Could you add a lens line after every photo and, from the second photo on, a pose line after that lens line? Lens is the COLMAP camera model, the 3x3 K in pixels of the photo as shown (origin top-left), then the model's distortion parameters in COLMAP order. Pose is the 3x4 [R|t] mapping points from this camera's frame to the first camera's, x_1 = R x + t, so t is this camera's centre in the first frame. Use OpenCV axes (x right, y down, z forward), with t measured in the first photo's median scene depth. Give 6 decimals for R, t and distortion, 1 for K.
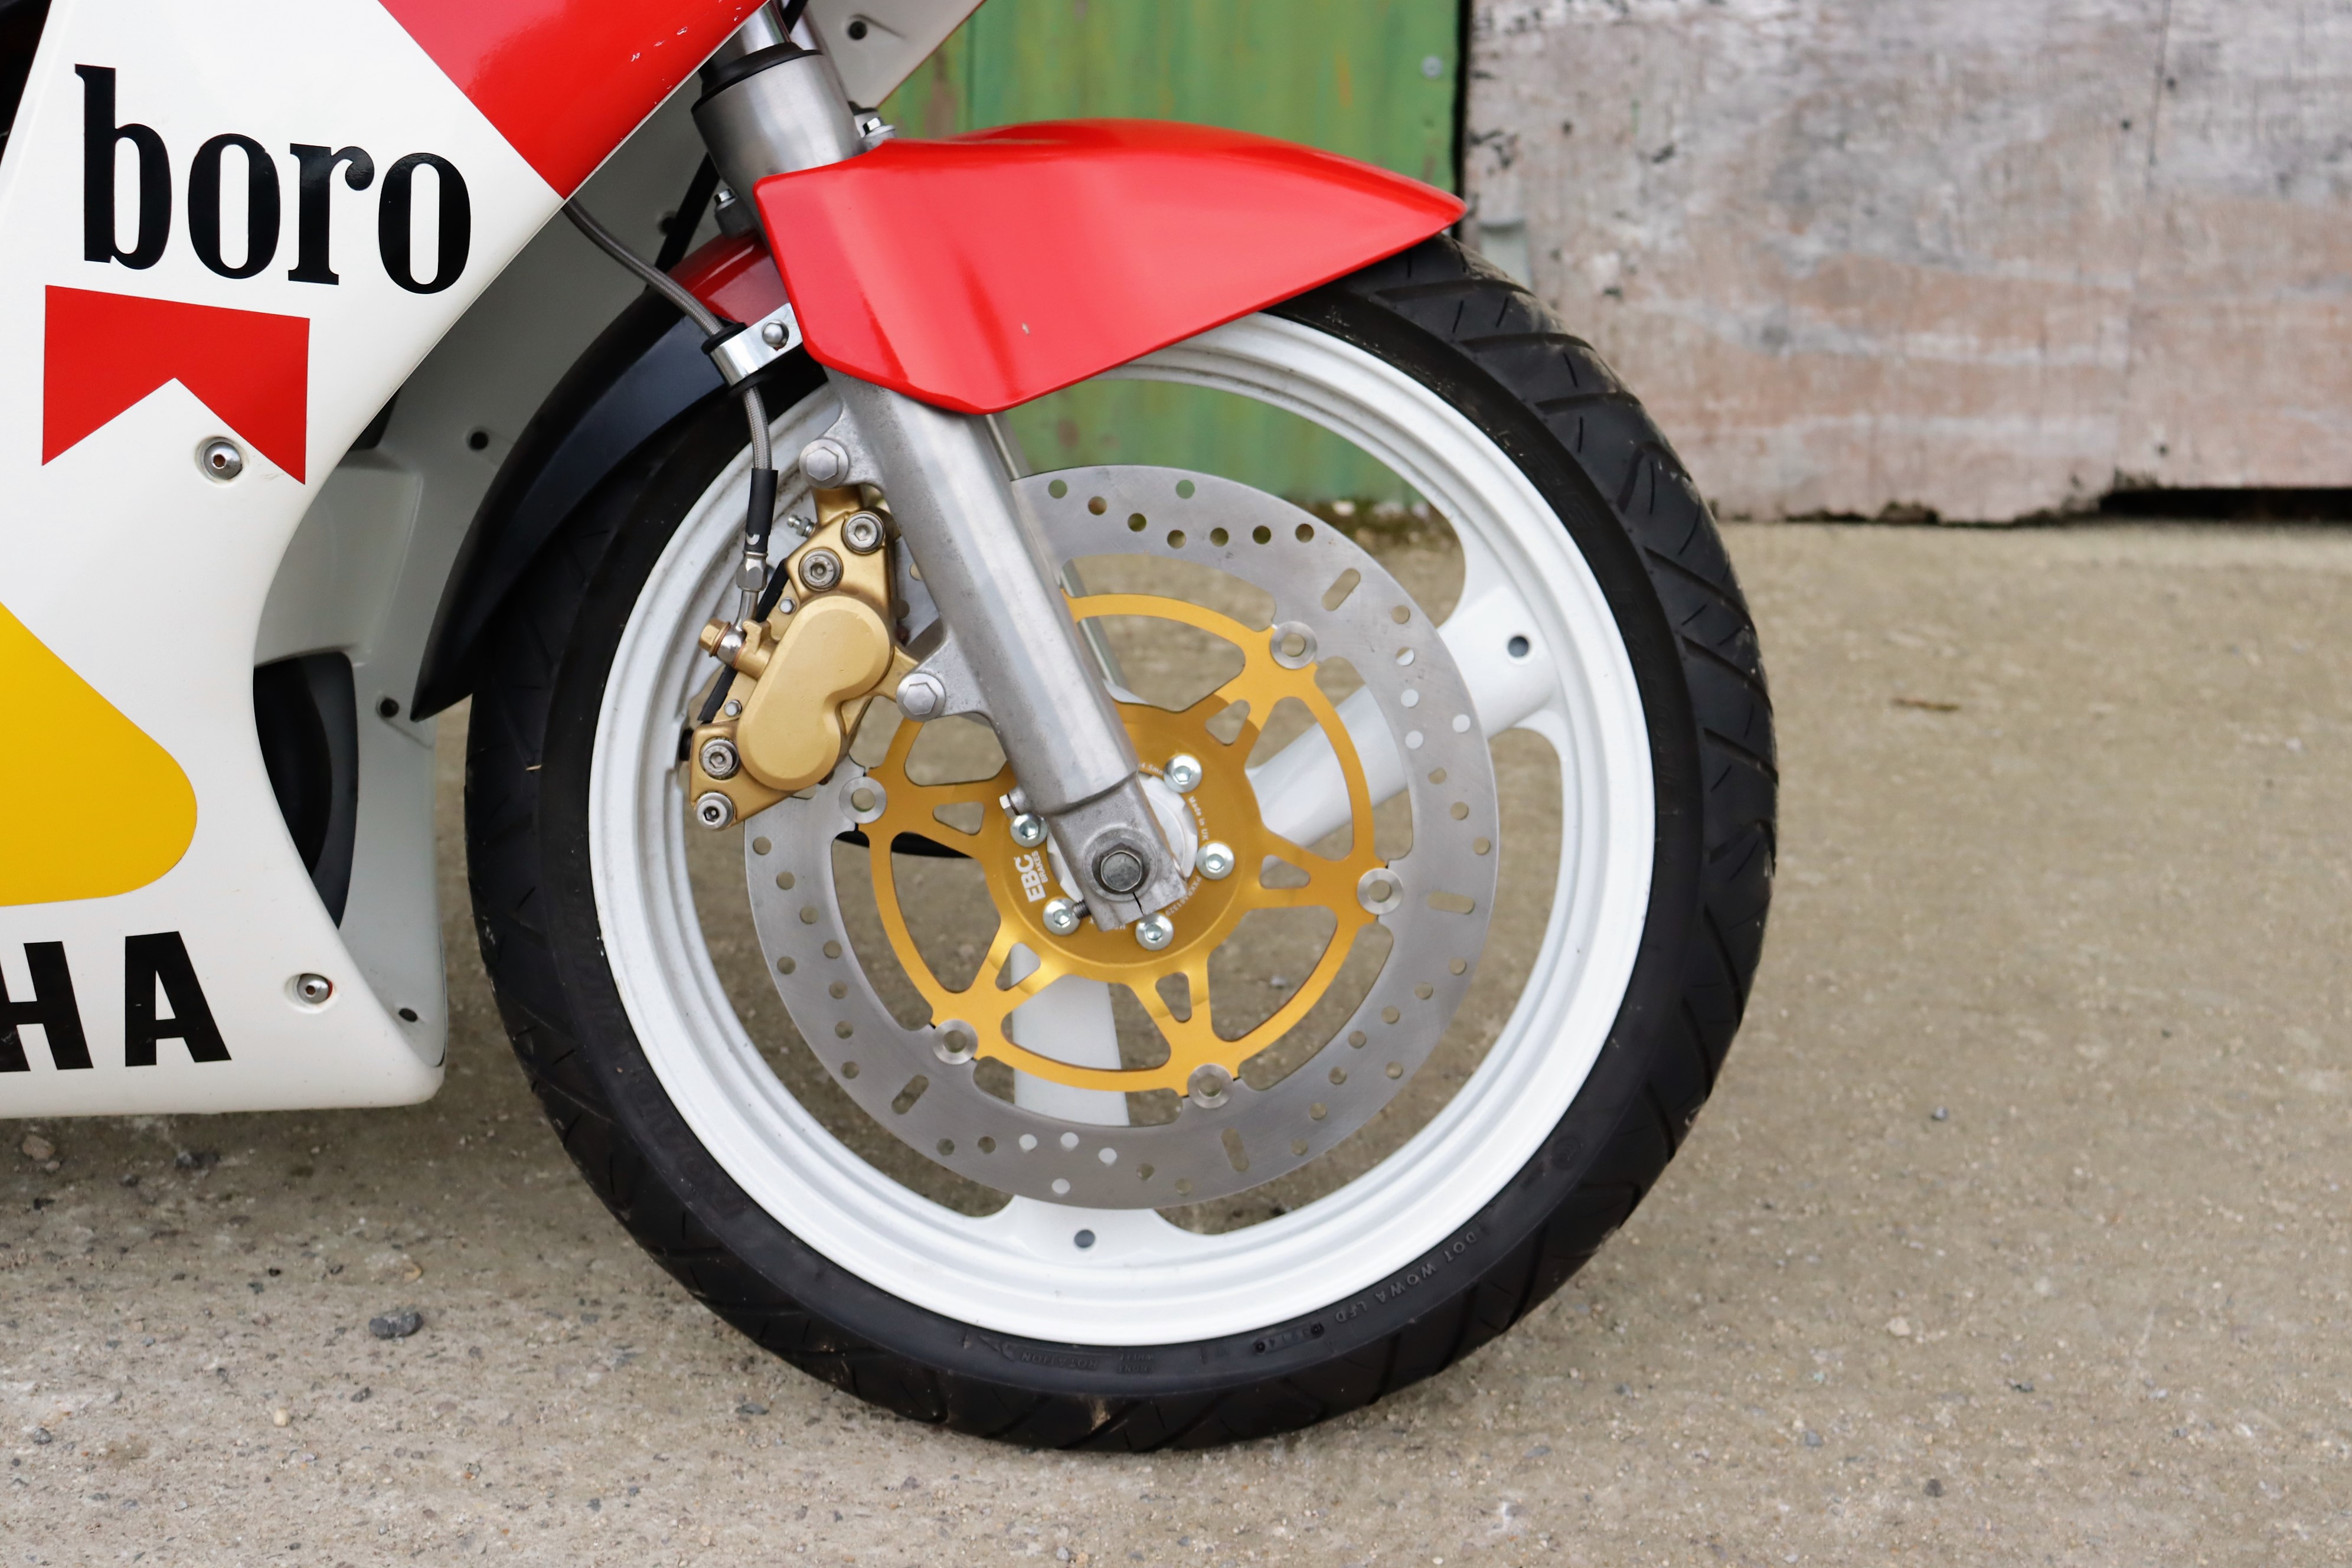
lens RADIAL K [[2499.8, 0, 1181.0], [0, 2499.8, 779.2], [0, 0, 1]] dist [-0.034091, 0.000000]
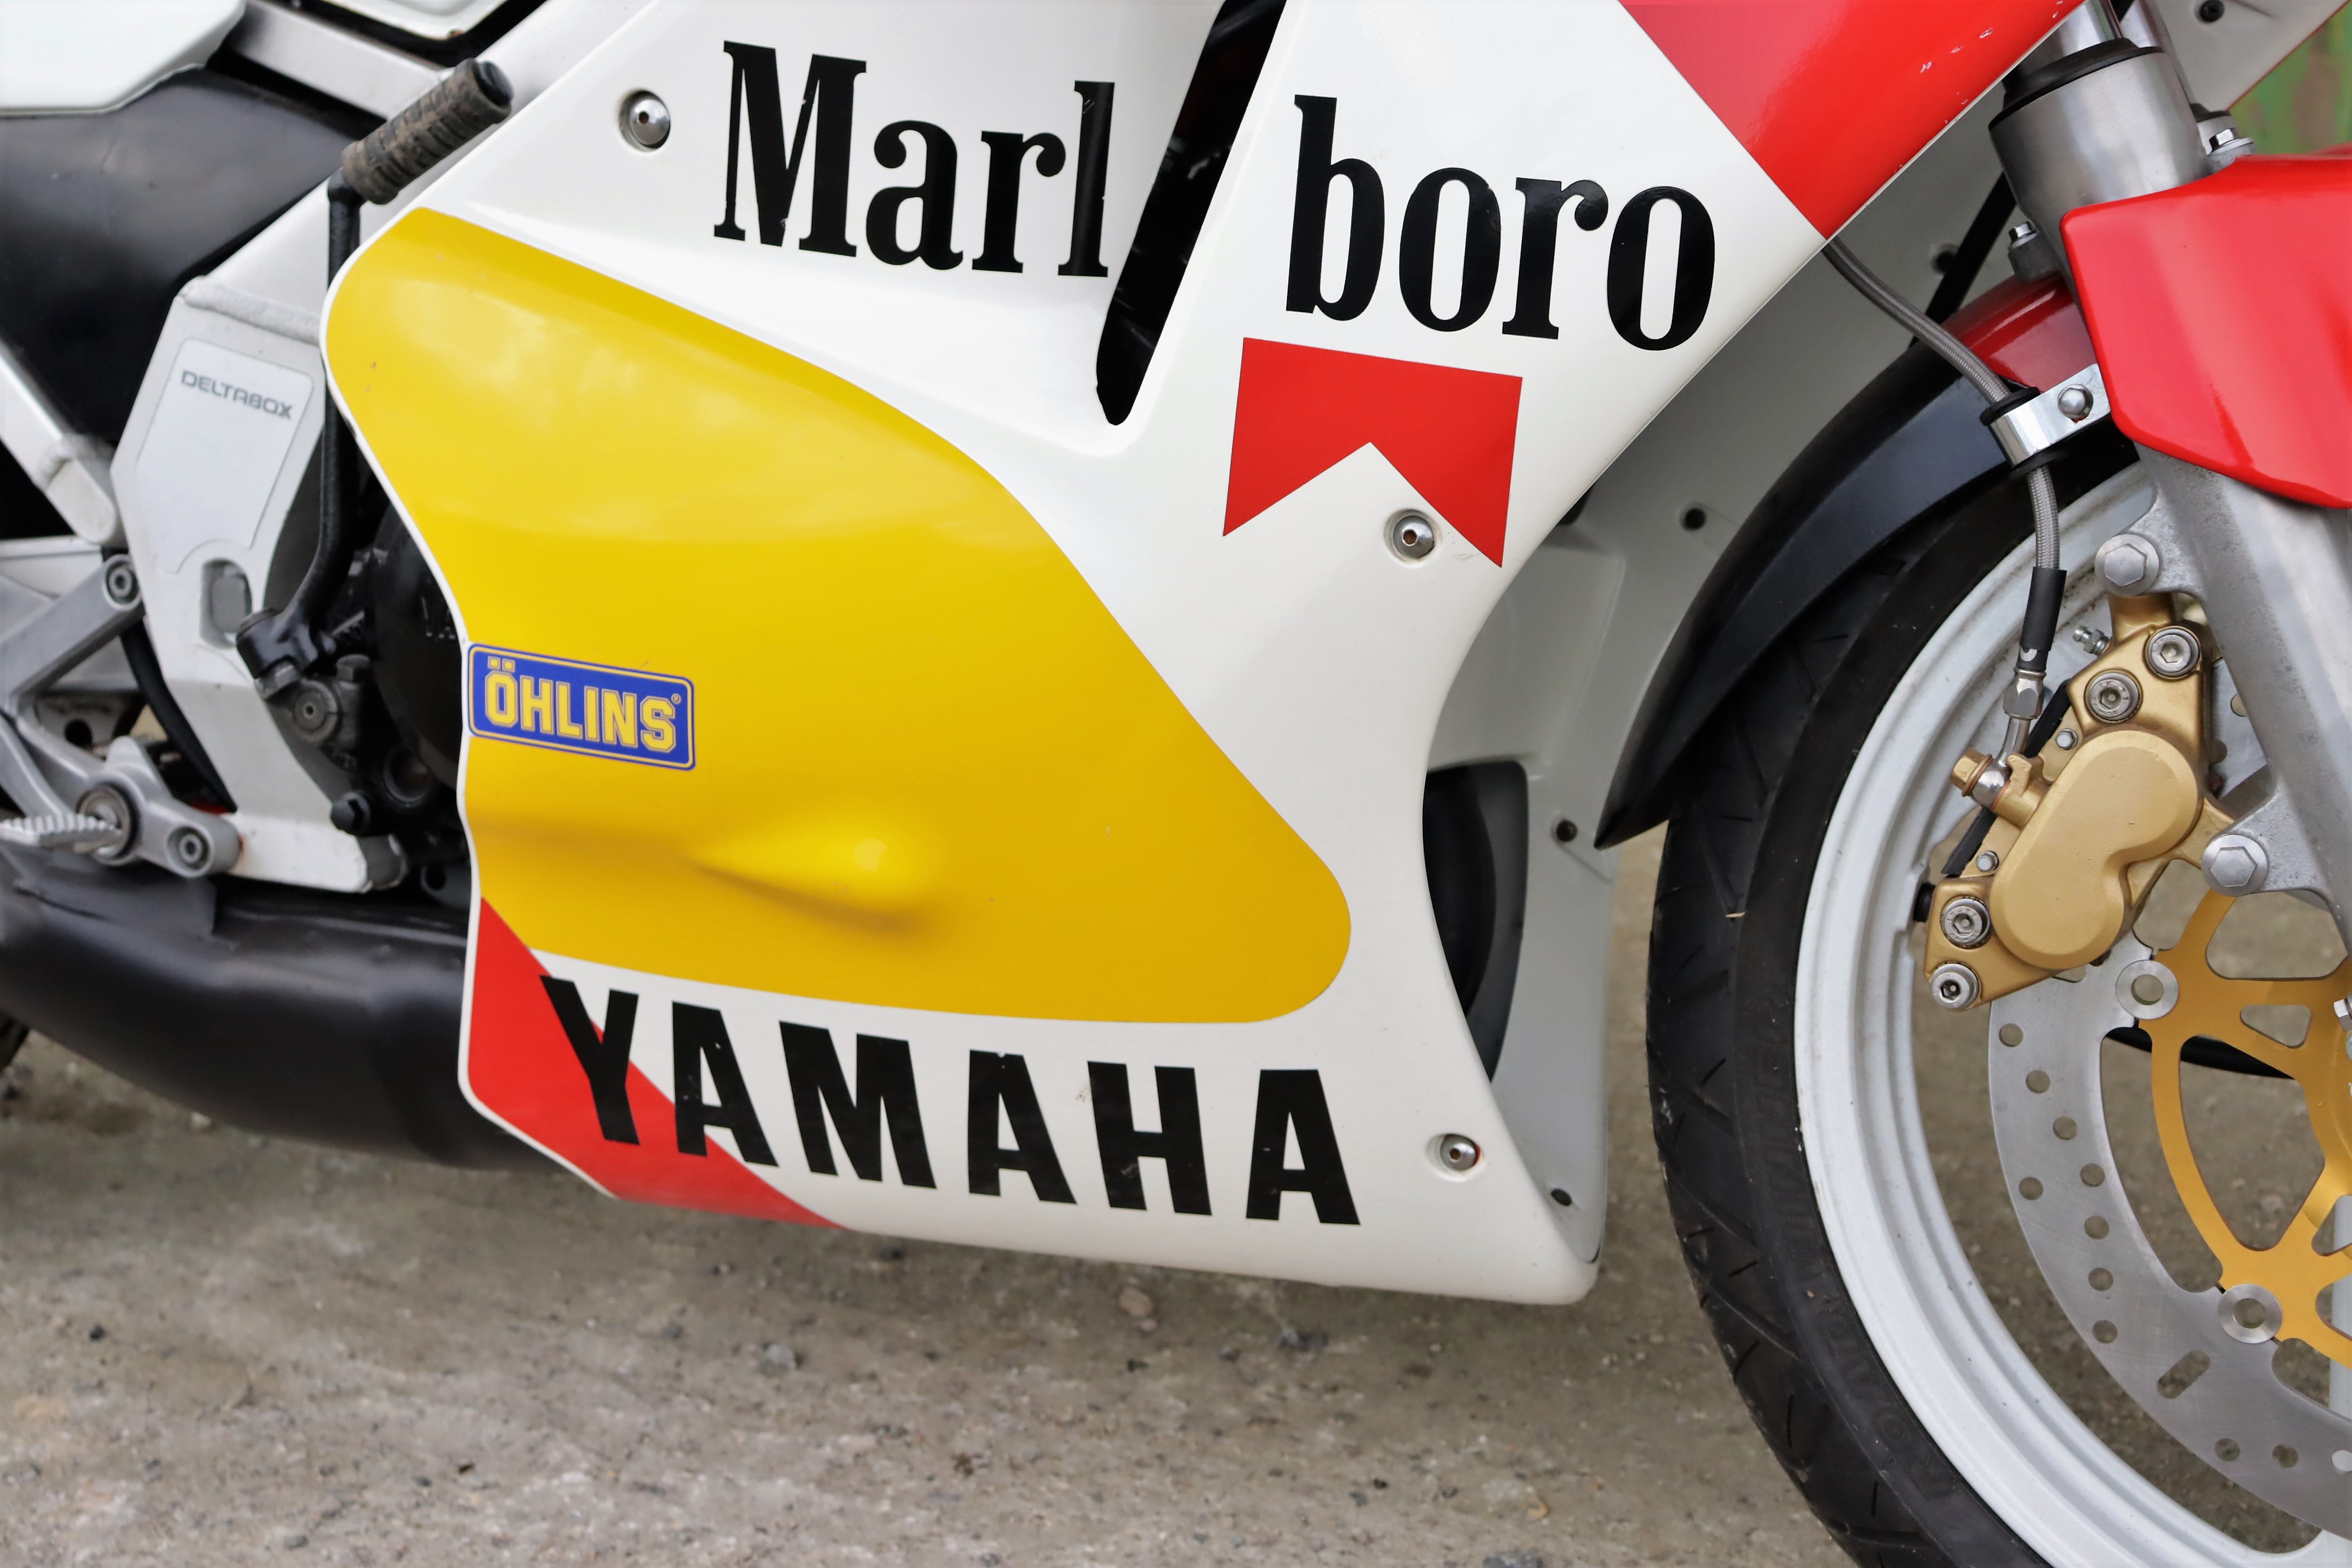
lens RADIAL K [[3216.0, 0, 1138.7], [0, 3216.0, 774.1], [0, 0, 1]] dist [0.051658, 0.000000]
pose [[0.907719, 0.061352, -0.415069, 0.002951], [-0.083243, 0.995920, -0.034838, 0.002517], [0.411238, 0.066175, 0.909123, -0.060267]]
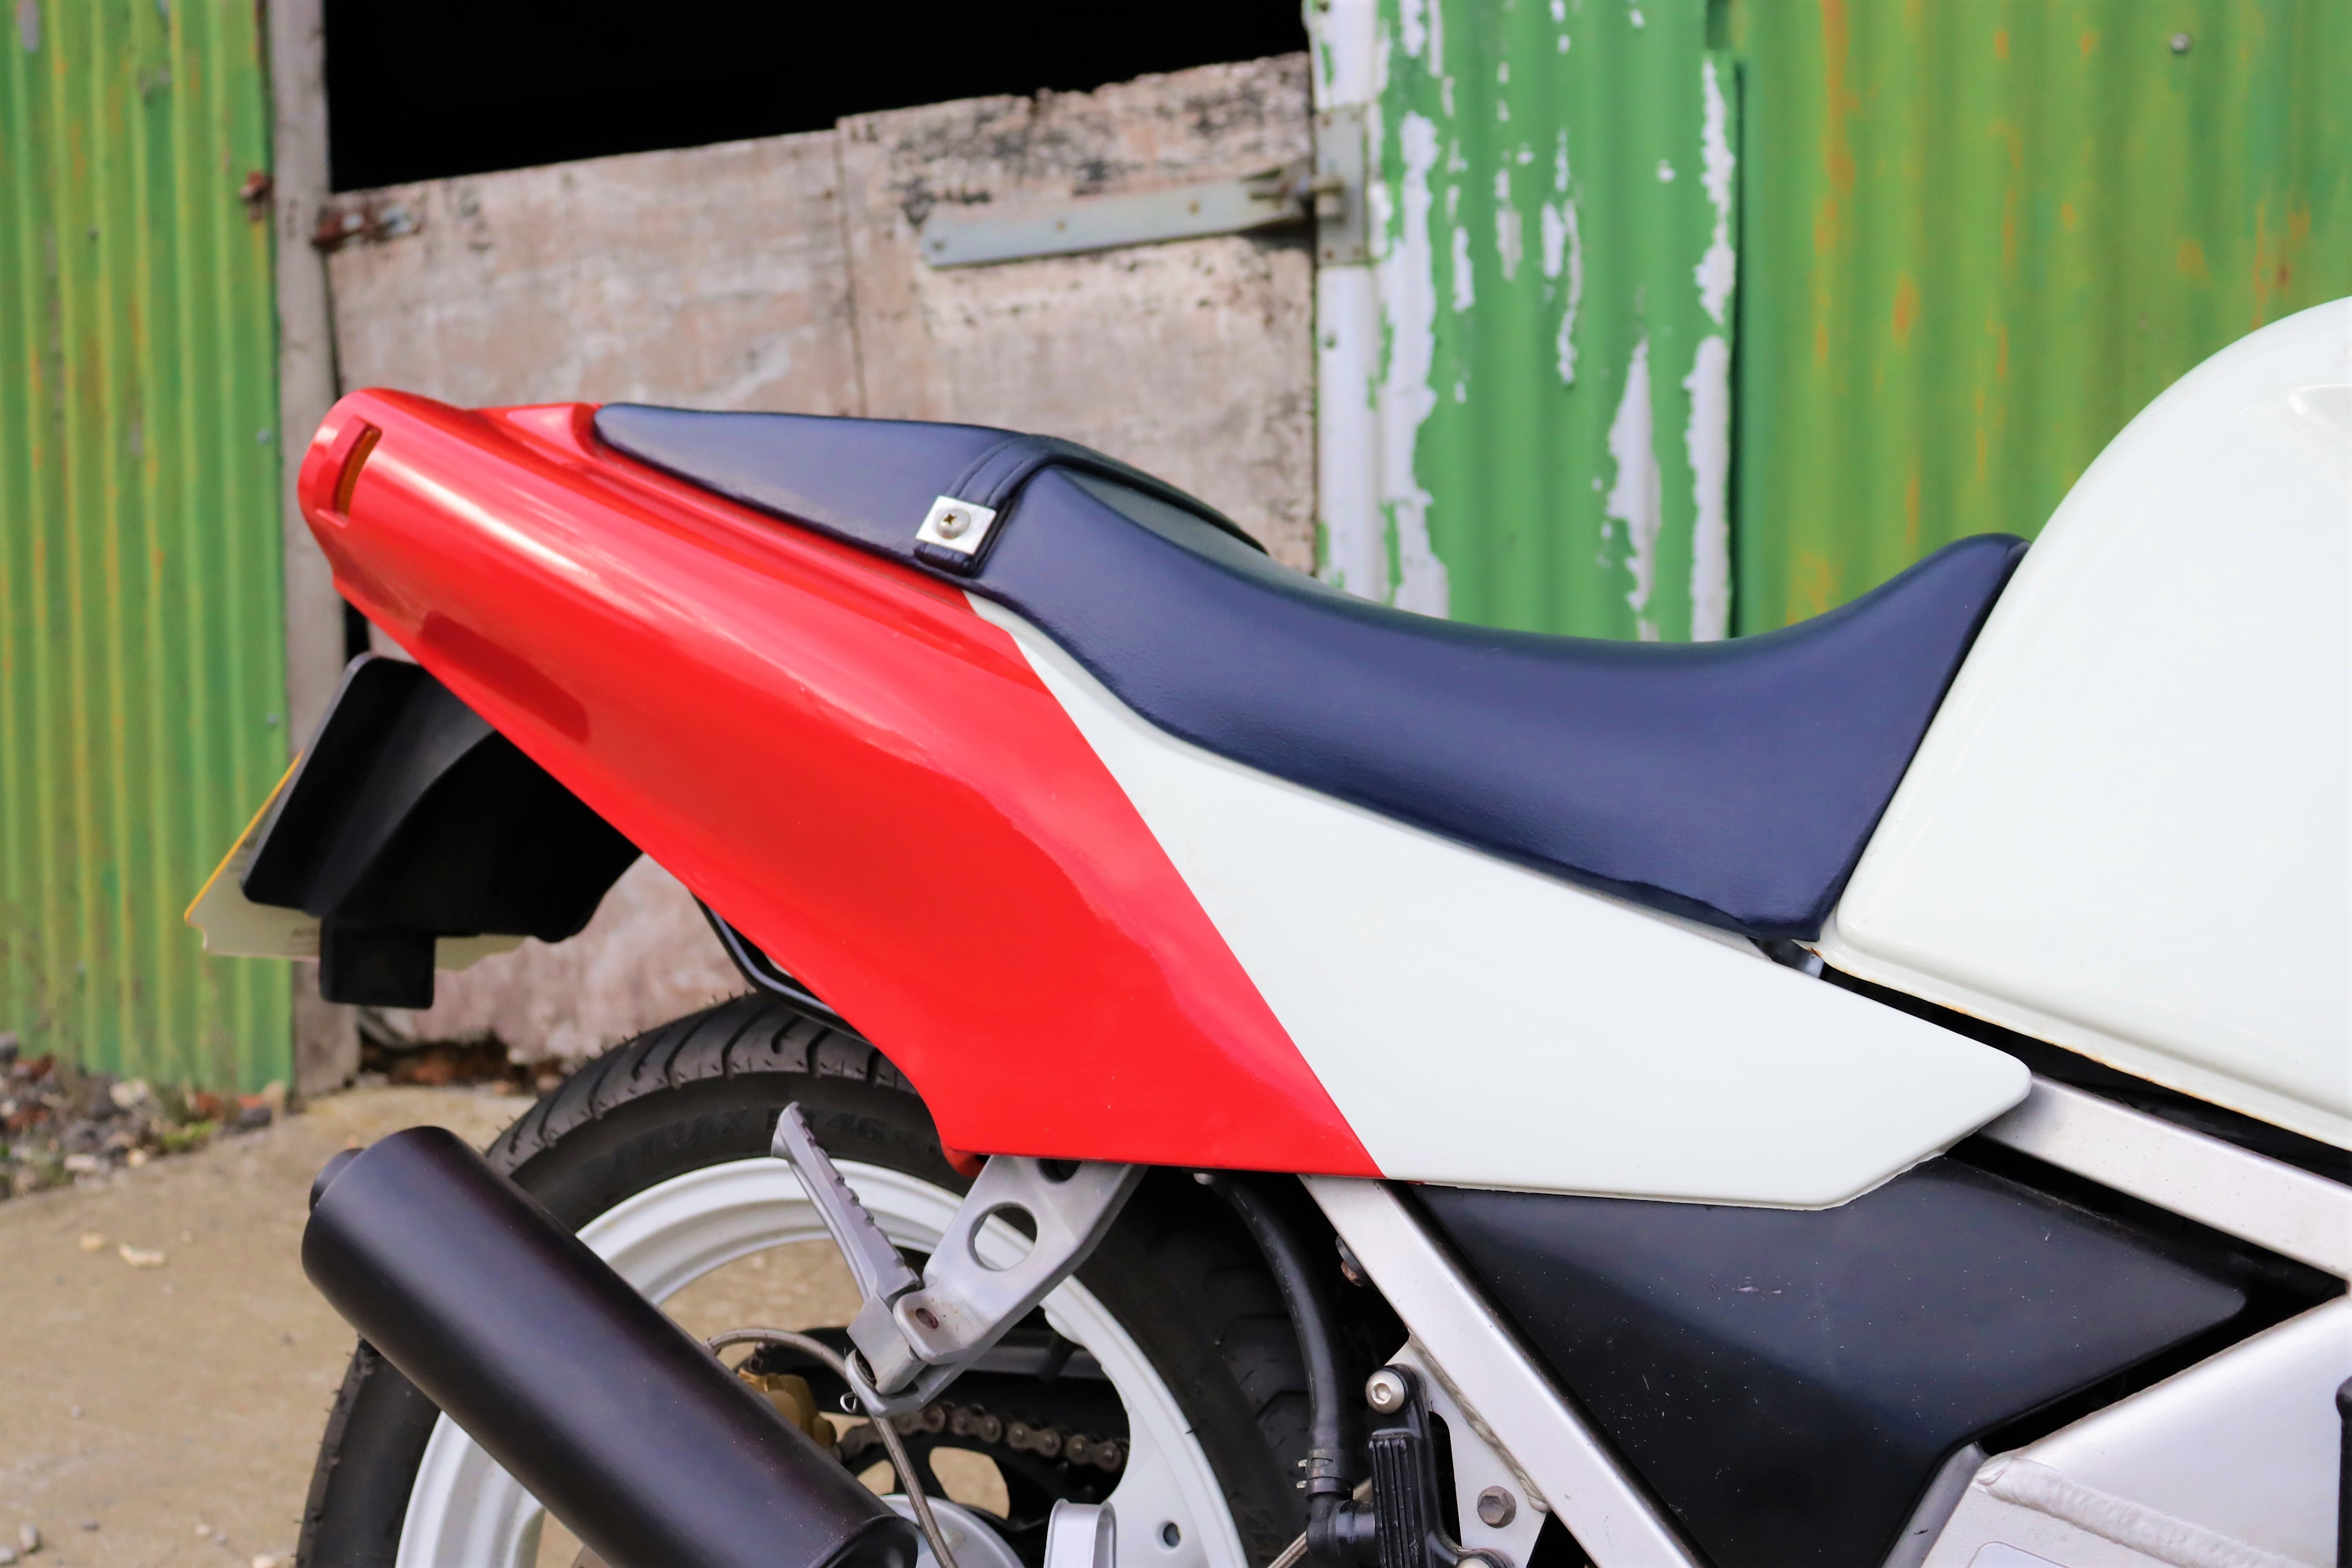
lens RADIAL K [[2499.8, 0, 1182.7], [0, 2499.8, 764.0], [0, 0, 1]] dist [-0.034091, 0.000000]
pose [[0.892483, 0.004836, -0.451055, -0.729550], [-0.128296, 0.961367, -0.243546, -0.184894], [0.432451, 0.275229, 0.858624, 0.140756]]
